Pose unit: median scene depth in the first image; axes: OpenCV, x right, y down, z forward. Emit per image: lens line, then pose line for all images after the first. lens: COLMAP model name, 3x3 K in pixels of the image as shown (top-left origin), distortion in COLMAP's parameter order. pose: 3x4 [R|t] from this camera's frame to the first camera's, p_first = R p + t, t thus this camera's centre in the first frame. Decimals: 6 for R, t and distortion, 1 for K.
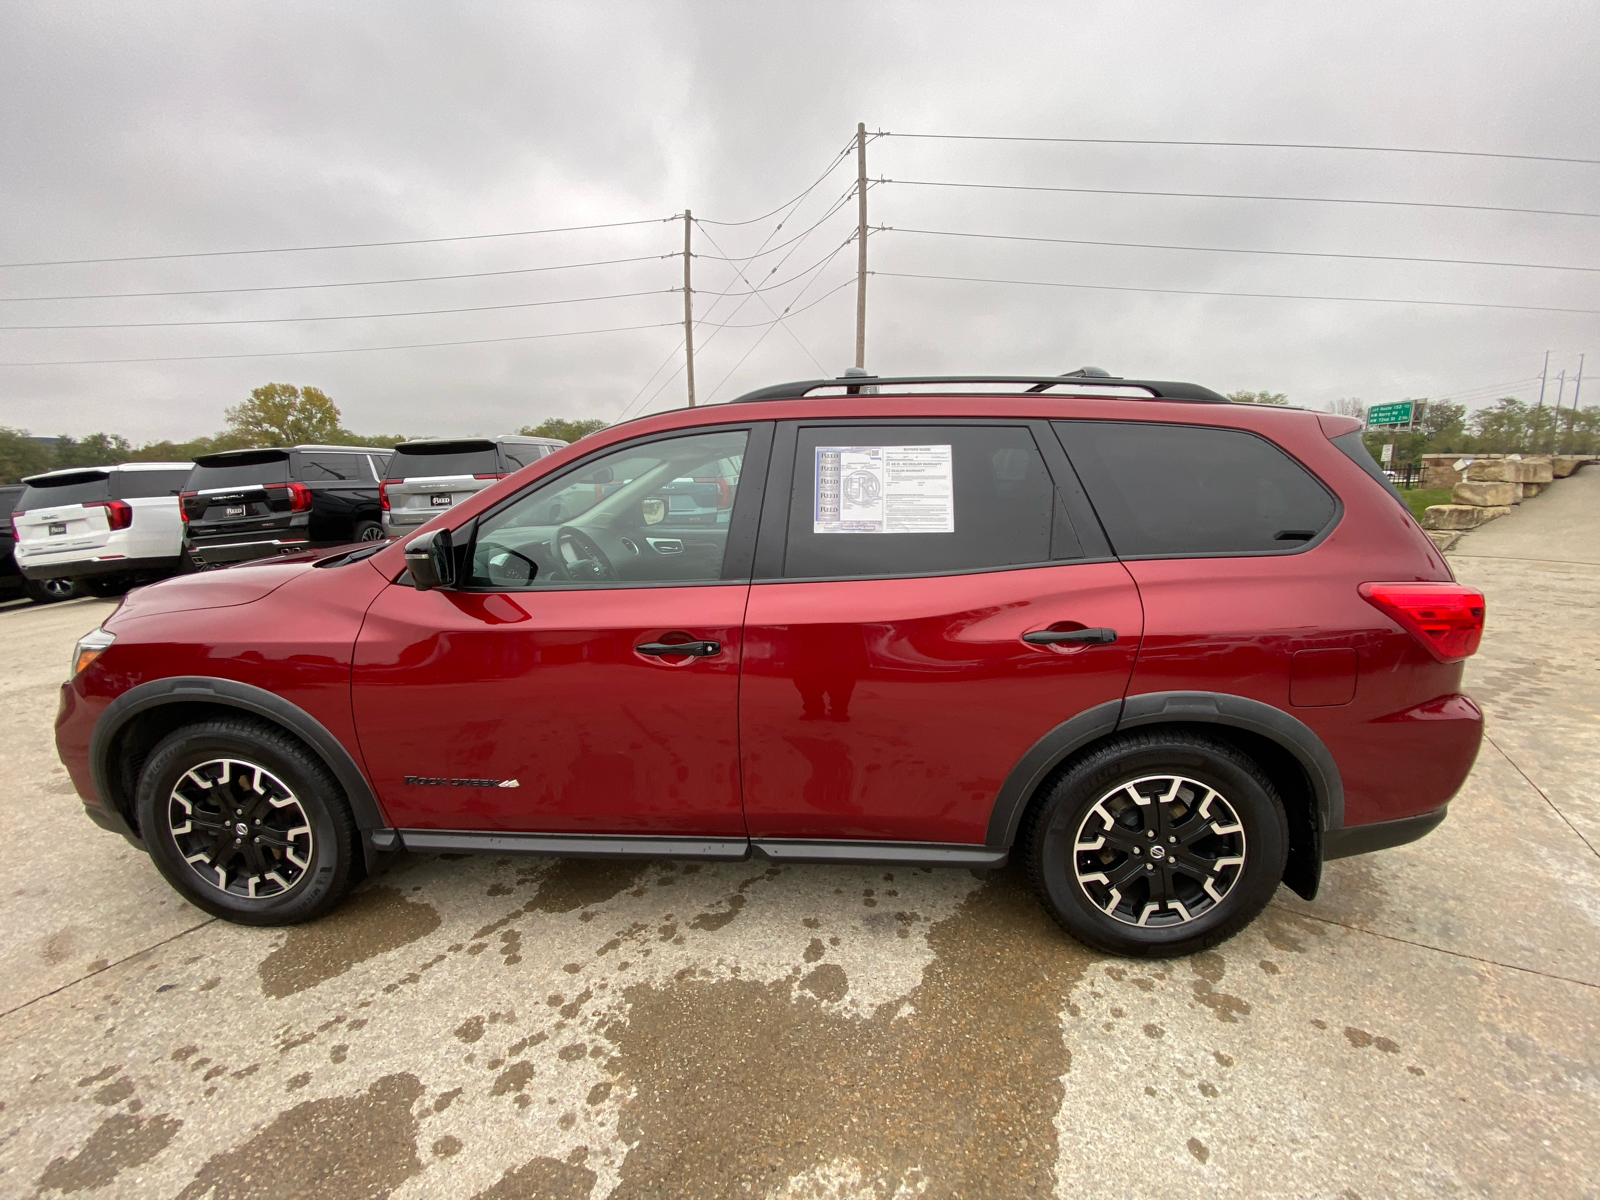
lens RADIAL K [[645.9, 0, 805.6], [0, 645.9, 611.2], [0, 0, 1]] dist [0.011817, -0.016507]
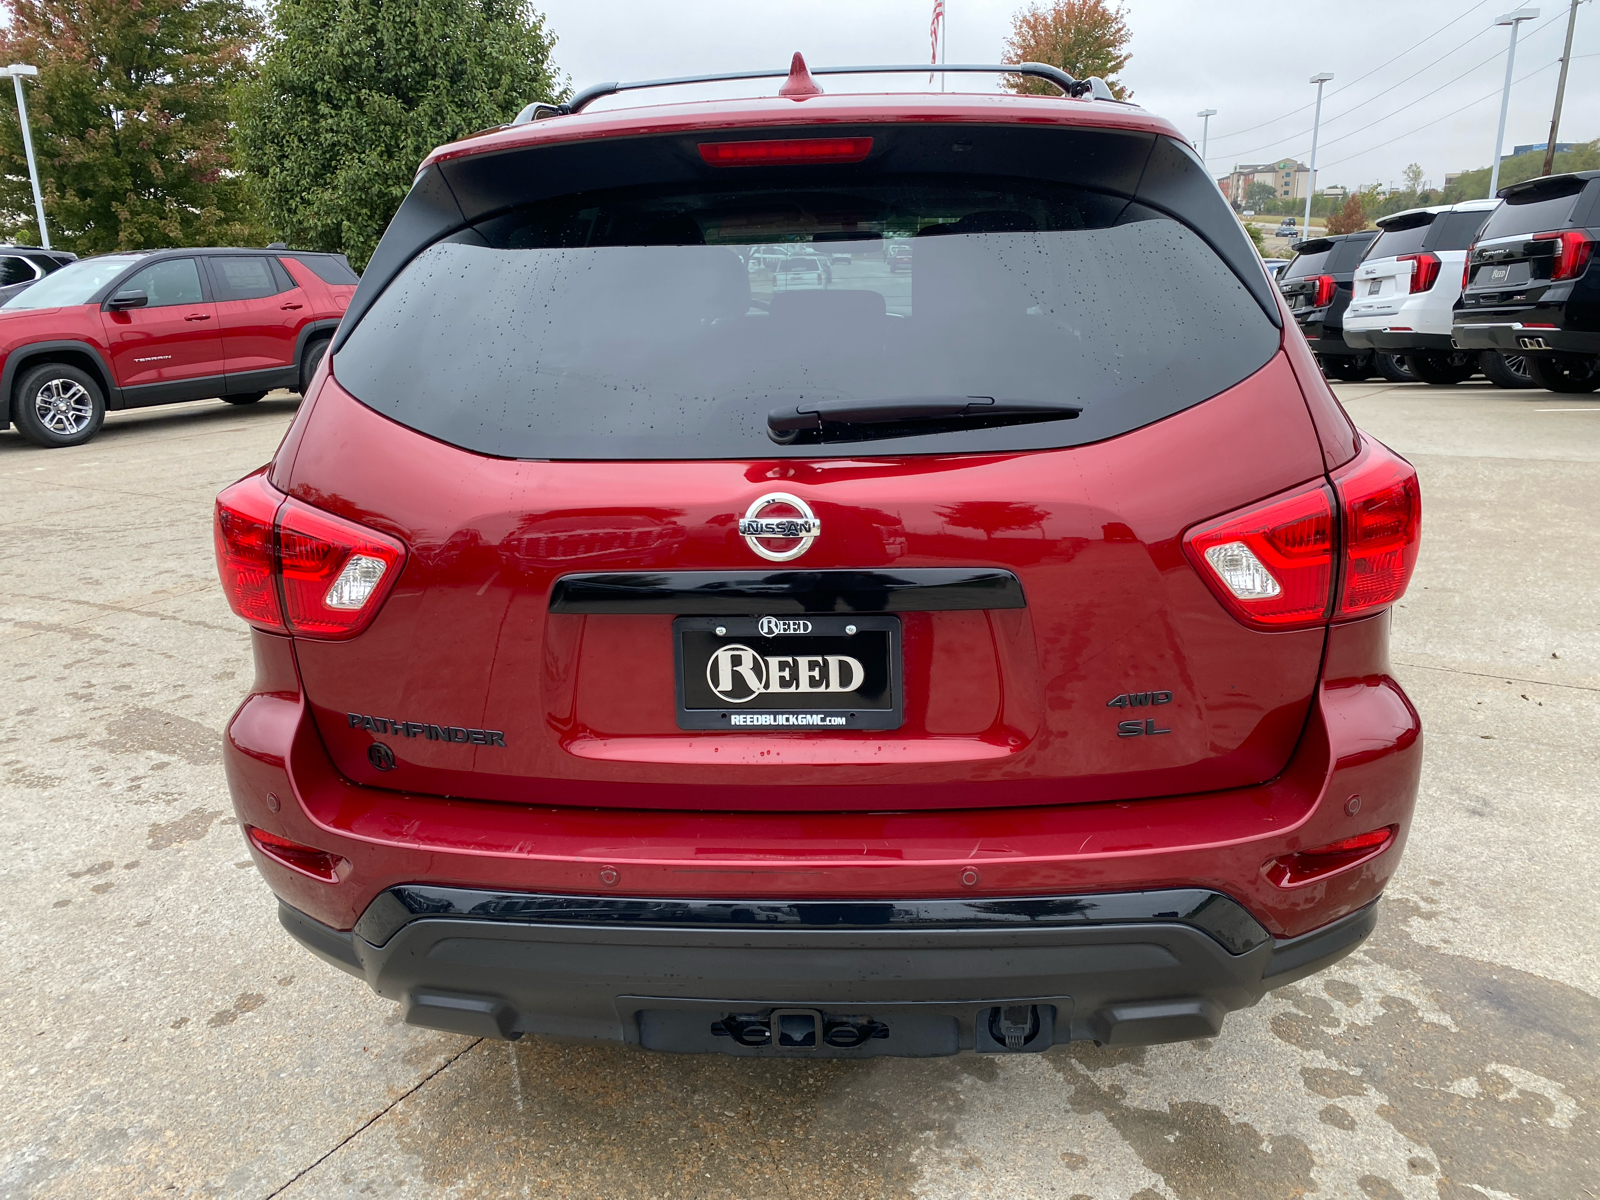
lens RADIAL K [[1227.4, 0, 791.6], [0, 1227.4, 589.8], [0, 0, 1]] dist [0.025374, -0.010209]
pose [[-0.018032, 0.281637, -0.959351, 1.865700], [-0.188286, 0.941384, 0.279902, -0.297079], [0.981949, 0.185680, 0.036053, 1.297145]]
